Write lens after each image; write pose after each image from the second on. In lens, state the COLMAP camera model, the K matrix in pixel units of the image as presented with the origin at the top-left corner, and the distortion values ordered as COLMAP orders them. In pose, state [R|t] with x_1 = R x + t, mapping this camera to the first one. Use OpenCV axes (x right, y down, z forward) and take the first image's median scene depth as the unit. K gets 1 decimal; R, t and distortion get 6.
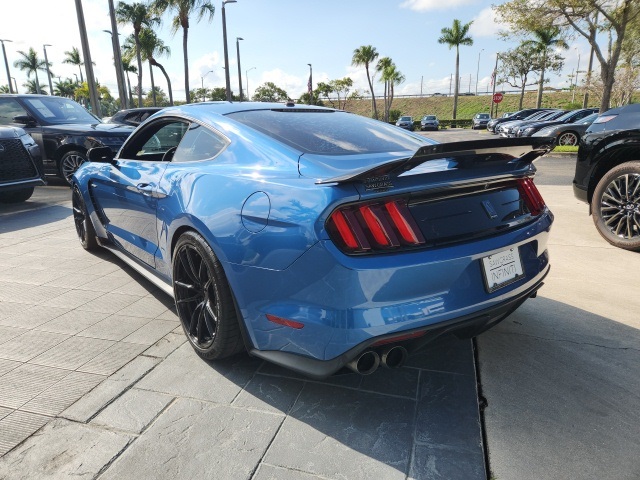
lens RADIAL K [[428.1, 0, 320.0], [0, 428.1, 240.0], [0, 0, 1]] dist [0.080962, -0.072959]
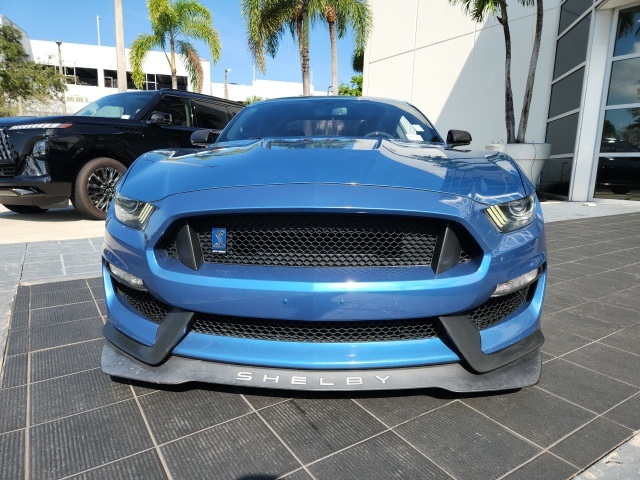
lens RADIAL K [[430.6, 0, 320.0], [0, 430.6, 240.0], [0, 0, 1]] dist [0.065016, -0.059346]
pose [[-0.760852, -0.110860, 0.639385, -0.109904], [0.162164, 0.921557, 0.352755, -0.046450], [-0.628336, 0.372080, -0.683191, 0.236497]]
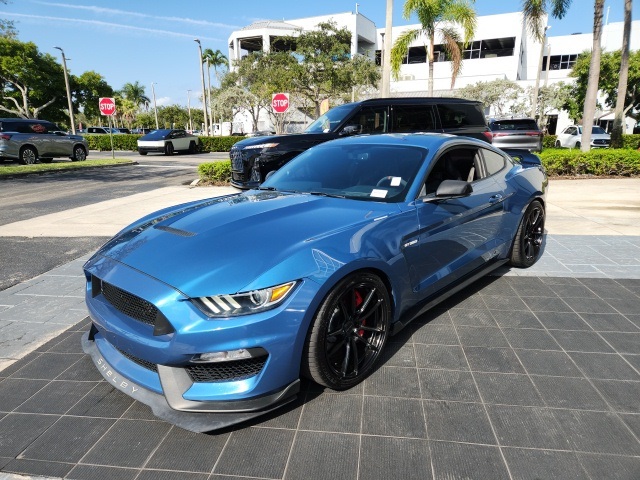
lens RADIAL K [[427.7, 0, 317.0], [0, 427.7, 242.8], [0, 0, 1]] dist [0.078130, -0.066118]
pose [[-0.141900, -0.235184, 0.961537, -0.163592], [0.276557, 0.923266, 0.266637, -0.050458], [-0.950463, 0.303756, -0.065970, 0.165797]]
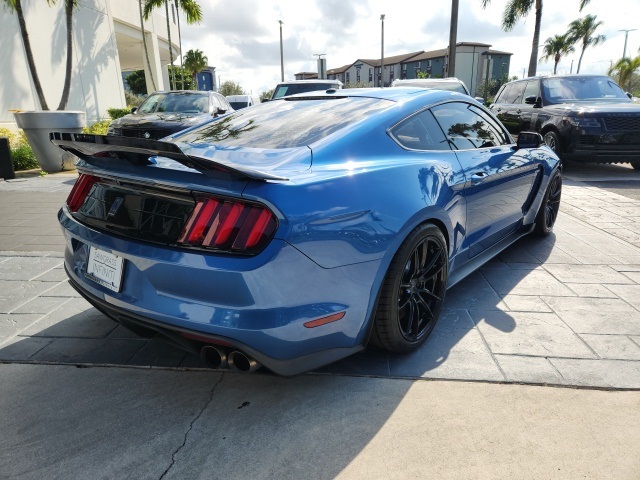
lens RADIAL K [[429.1, 0, 304.7], [0, 429.1, 232.6], [0, 0, 1]] dist [0.074629, -0.066653]
pose [[0.182329, 0.267297, -0.946207, 0.100628], [-0.233822, 0.946518, 0.222329, -0.023576], [0.955031, 0.180707, 0.235078, 0.084013]]
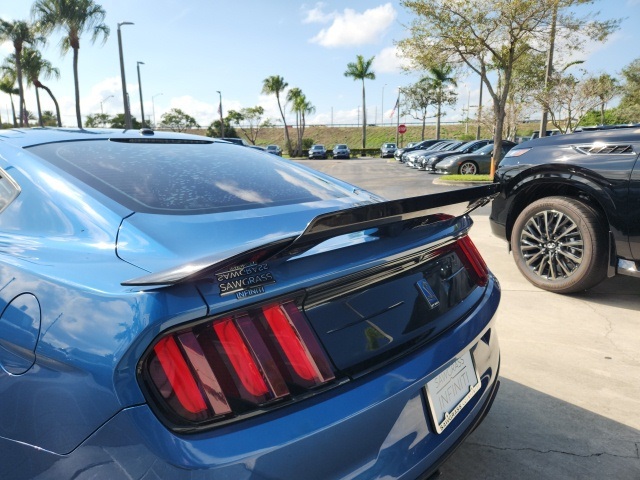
lens RADIAL K [[430.6, 0, 320.0], [0, 430.6, 240.0], [0, 0, 1]] dist [0.065016, -0.059346]
pose [[0.981725, -0.036085, 0.186853, 0.007749], [0.047438, 0.997267, -0.056649, -0.008763], [-0.184298, 0.064477, 0.980753, 0.026651]]
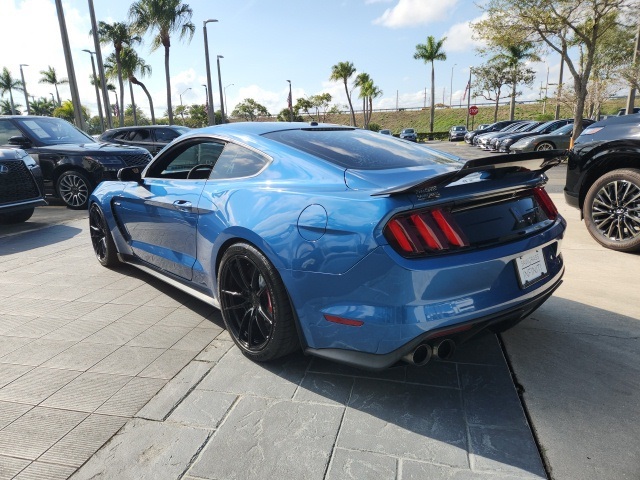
lens RADIAL K [[427.7, 0, 317.0], [0, 427.7, 242.8], [0, 0, 1]] dist [0.078130, -0.066118]
pose [[0.998856, -0.028190, 0.038626, -0.012097], [0.029137, 0.999283, -0.024191, 0.000930], [-0.037916, 0.025289, 0.998961, -0.006854]]
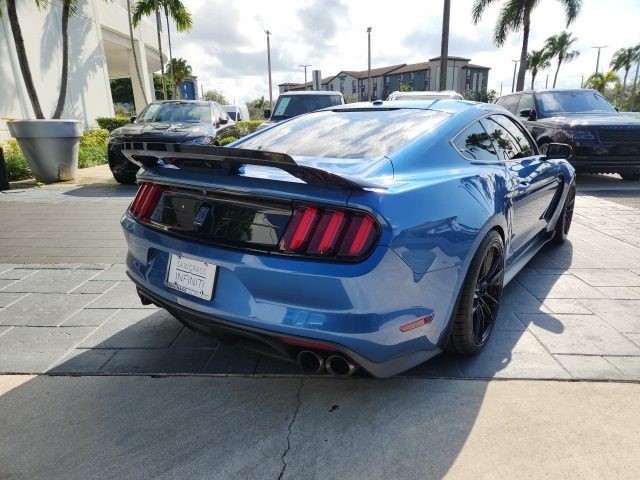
lens RADIAL K [[427.7, 0, 317.0], [0, 427.7, 242.8], [0, 0, 1]] dist [0.078130, -0.066118]
pose [[0.245305, 0.264449, -0.932680, 0.098887], [-0.237896, 0.949079, 0.206530, -0.019725], [0.939804, 0.171218, 0.295725, 0.068535]]
